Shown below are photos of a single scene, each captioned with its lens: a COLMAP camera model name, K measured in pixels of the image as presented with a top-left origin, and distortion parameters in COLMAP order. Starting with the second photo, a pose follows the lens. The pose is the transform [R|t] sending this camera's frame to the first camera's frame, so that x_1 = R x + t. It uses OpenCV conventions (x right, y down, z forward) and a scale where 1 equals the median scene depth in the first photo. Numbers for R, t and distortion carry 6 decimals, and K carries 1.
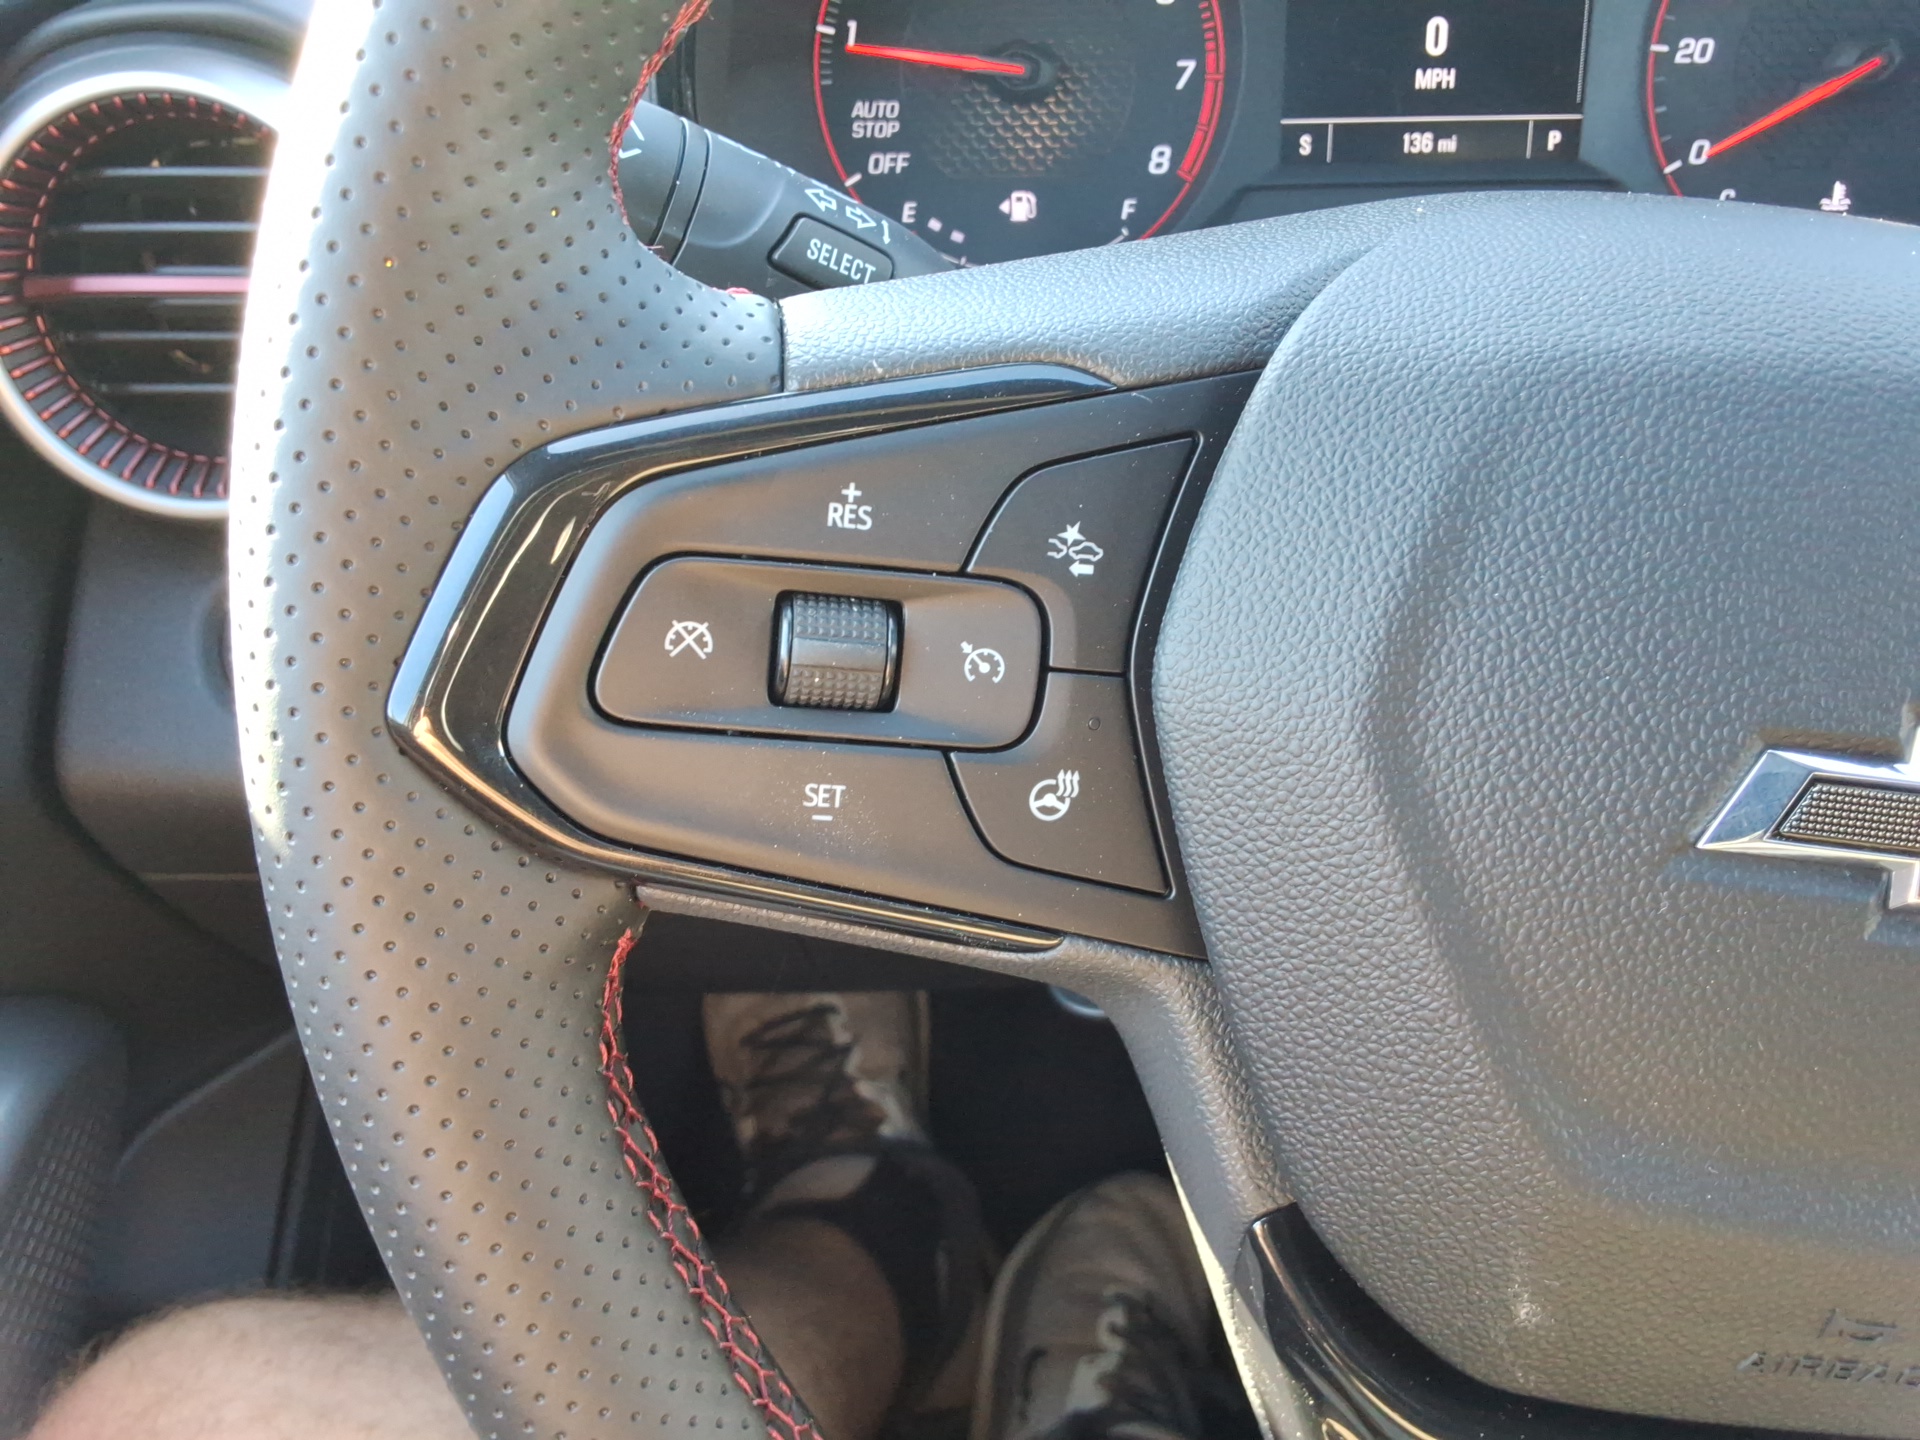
lens RADIAL K [[1585.5, 0, 955.2], [0, 1585.5, 717.5], [0, 0, 1]] dist [0.117786, -0.188120]
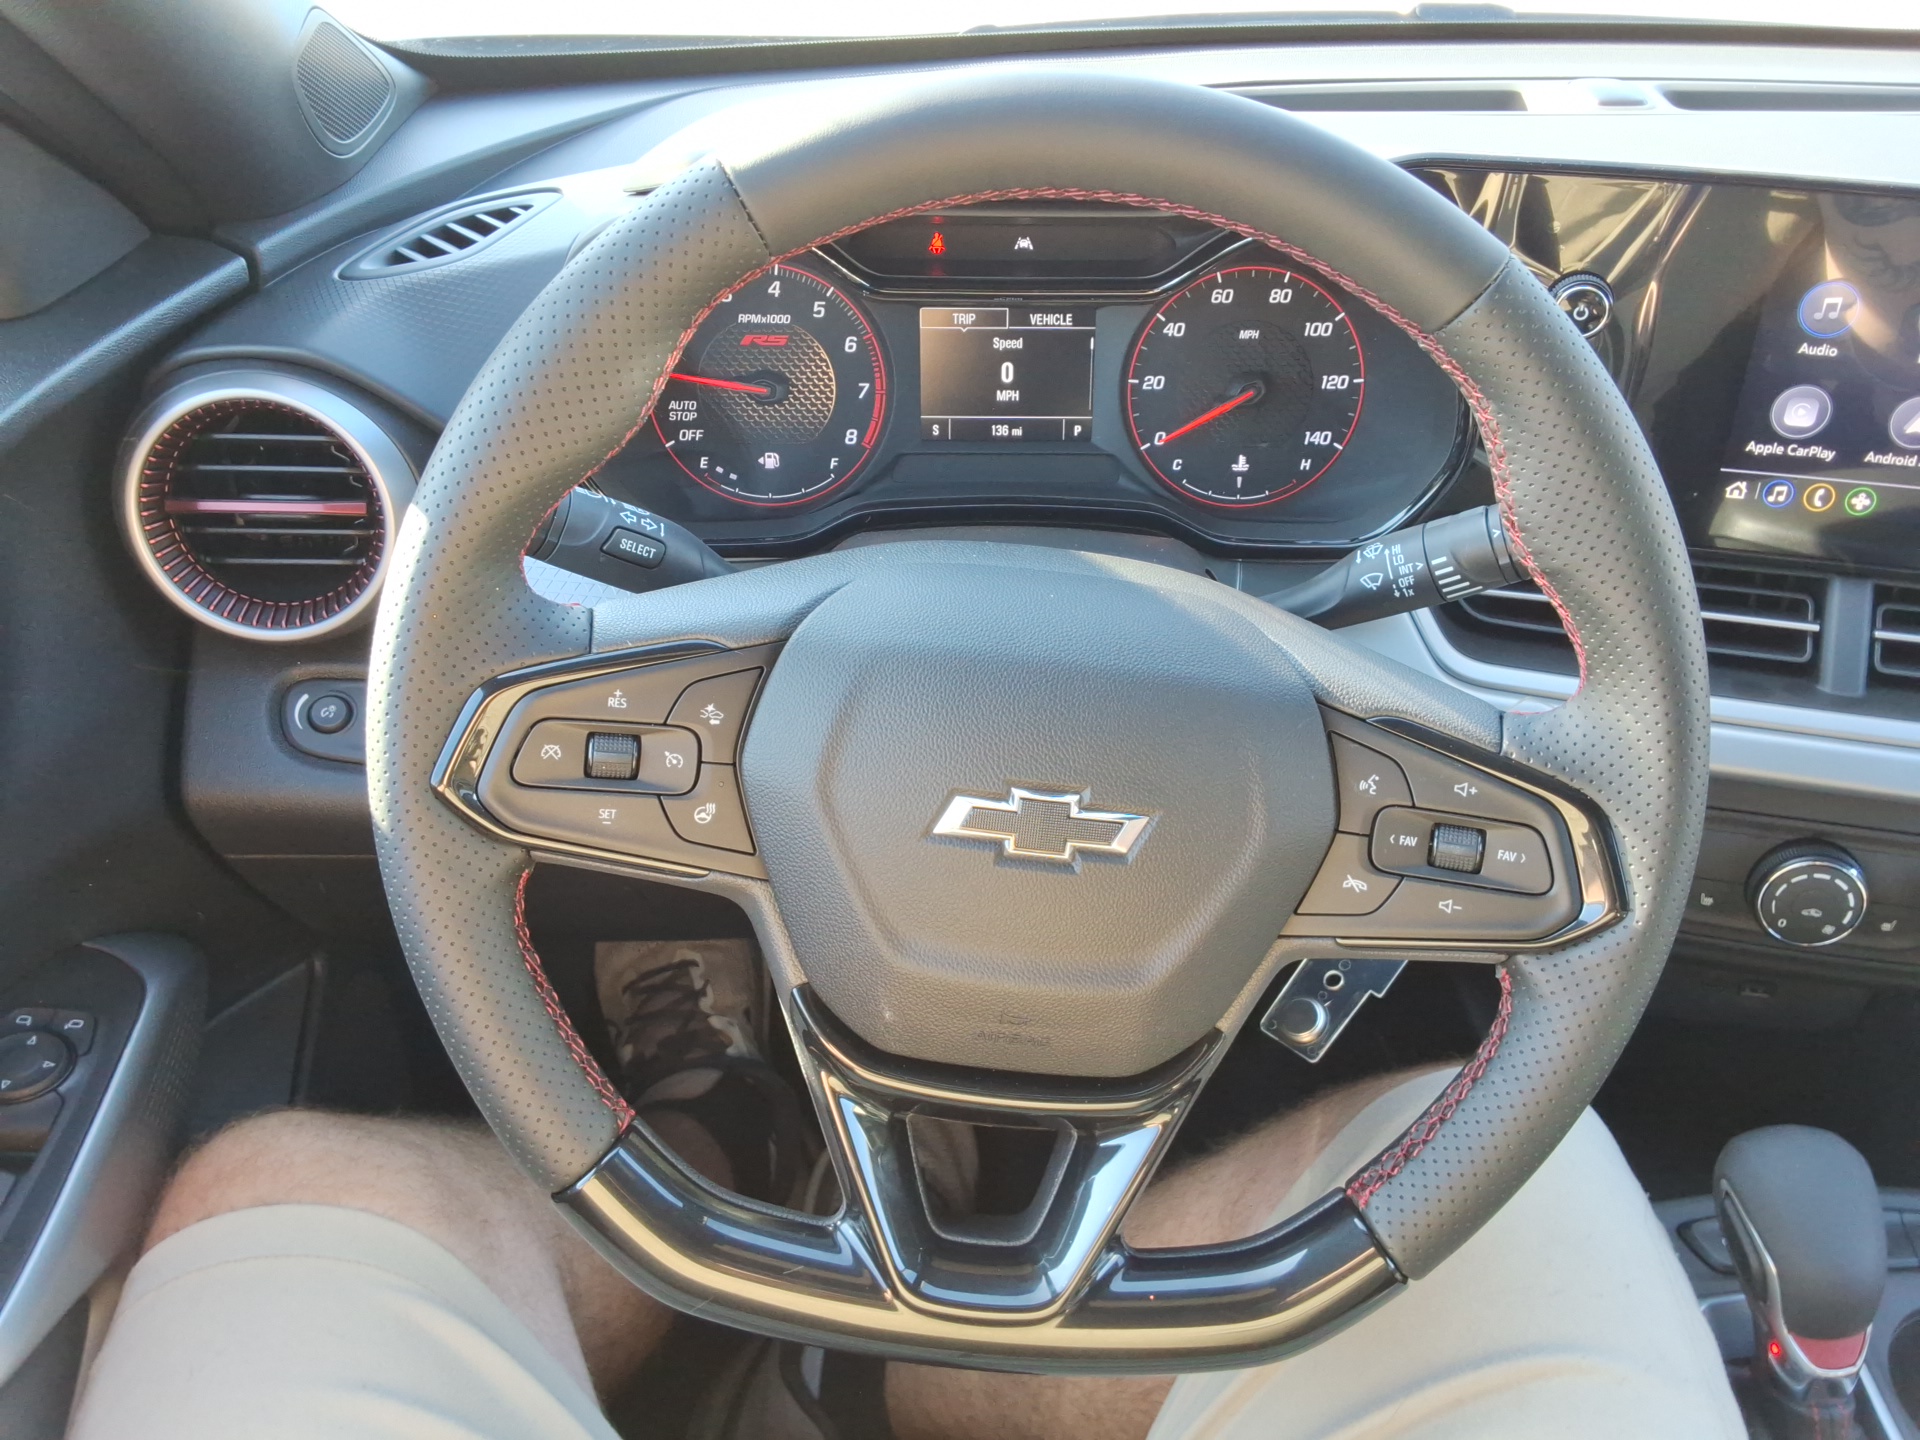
lens RADIAL K [[1556.6, 0, 966.8], [0, 1556.6, 714.8], [0, 0, 1]] dist [0.101098, -0.137331]
pose [[0.998148, 0.002517, 0.060776, 0.153376], [-0.002339, 0.999993, -0.002991, -0.046573], [-0.060783, 0.002843, 0.998147, -0.687501]]
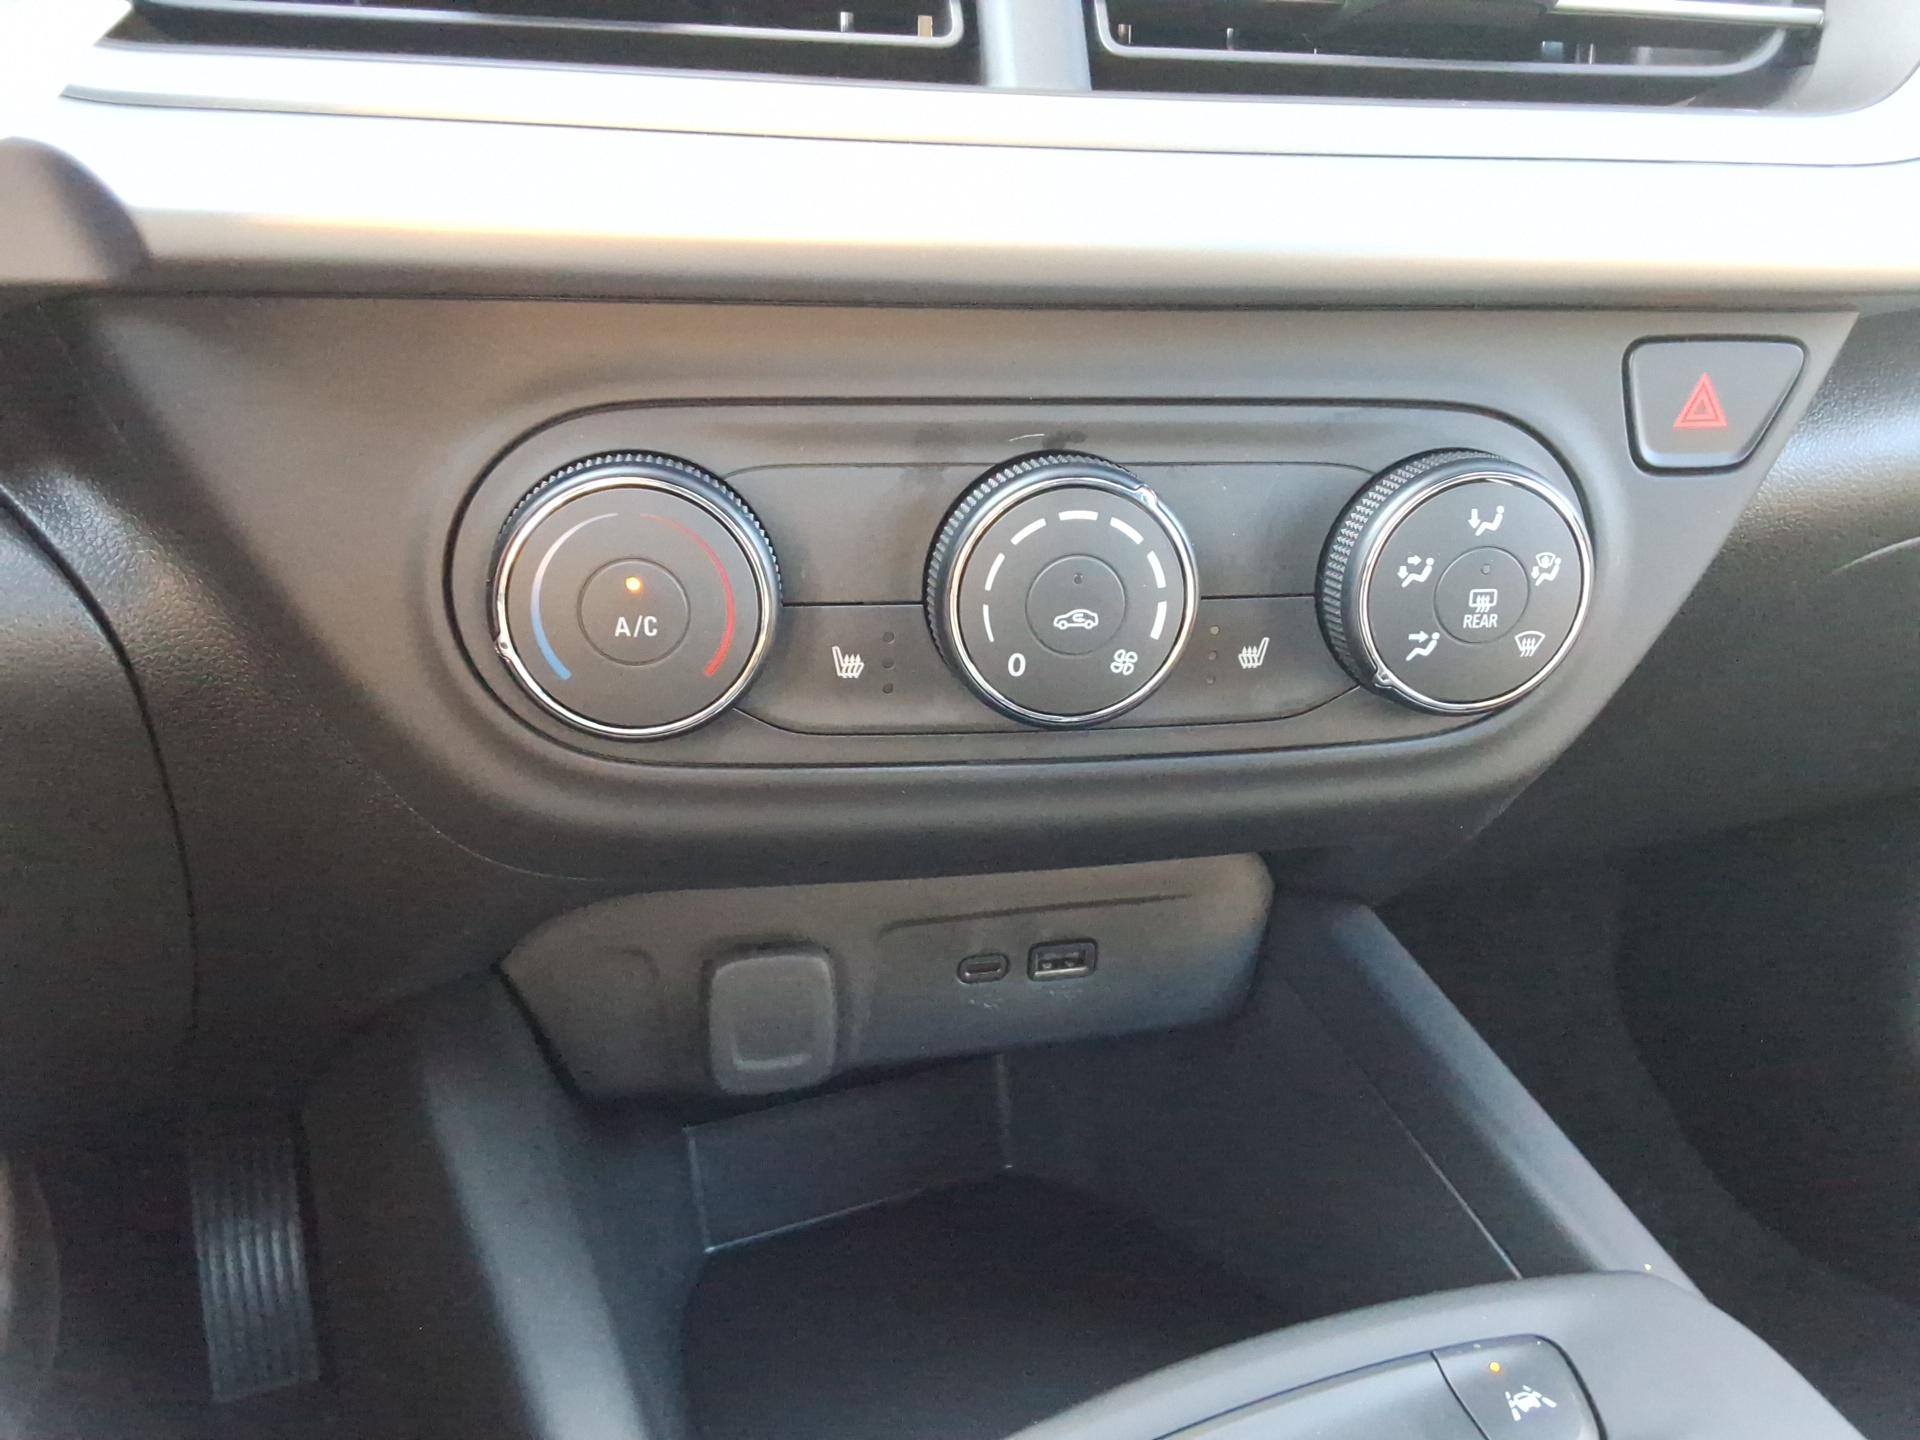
lens RADIAL K [[1574.3, 0, 992.1], [0, 1574.3, 705.7], [0, 0, 1]] dist [0.110881, -0.191187]
pose [[0.892279, -0.105072, 0.439087, 0.840307], [0.181779, 0.973839, -0.136361, 0.275033], [-0.413273, 0.201489, 0.888036, 0.396381]]
